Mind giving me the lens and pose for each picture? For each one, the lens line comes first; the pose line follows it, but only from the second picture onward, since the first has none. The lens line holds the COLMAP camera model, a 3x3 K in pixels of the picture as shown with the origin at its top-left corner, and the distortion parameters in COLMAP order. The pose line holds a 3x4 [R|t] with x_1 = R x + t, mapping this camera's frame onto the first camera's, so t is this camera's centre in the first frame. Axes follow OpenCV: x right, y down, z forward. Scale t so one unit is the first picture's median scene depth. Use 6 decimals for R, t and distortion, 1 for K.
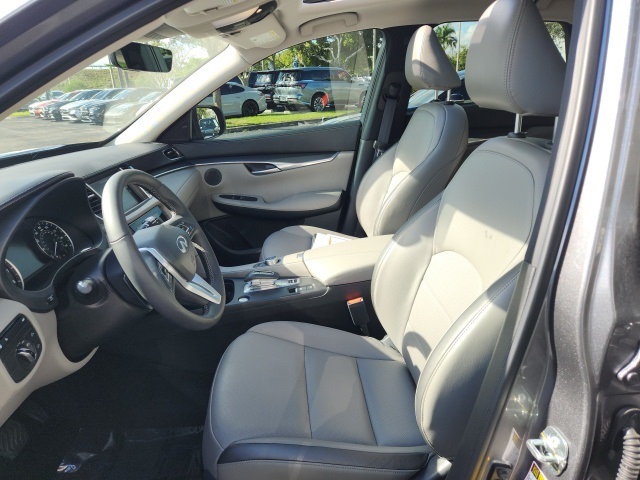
lens RADIAL K [[425.9, 0, 314.3], [0, 425.9, 238.4], [0, 0, 1]] dist [0.072507, -0.062063]
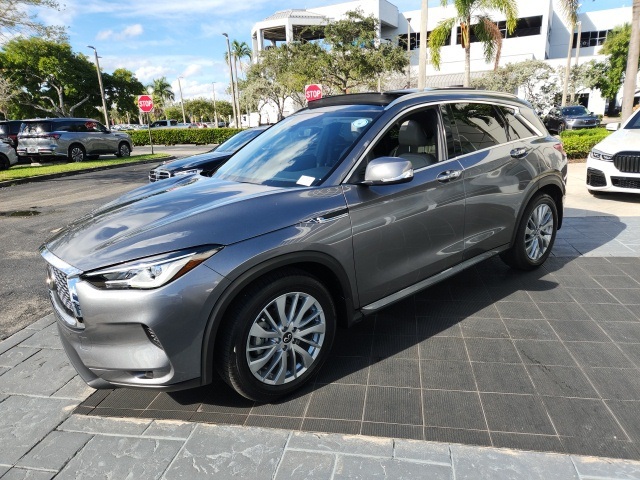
lens RADIAL K [[425.9, 0, 324.7], [0, 425.9, 236.4], [0, 0, 1]] dist [0.072507, -0.062063]
pose [[0.805946, -0.145604, 0.573803, -0.125272], [0.207298, 0.977325, -0.043165, 0.027463], [-0.554507, 0.153737, 0.817855, -0.089198]]
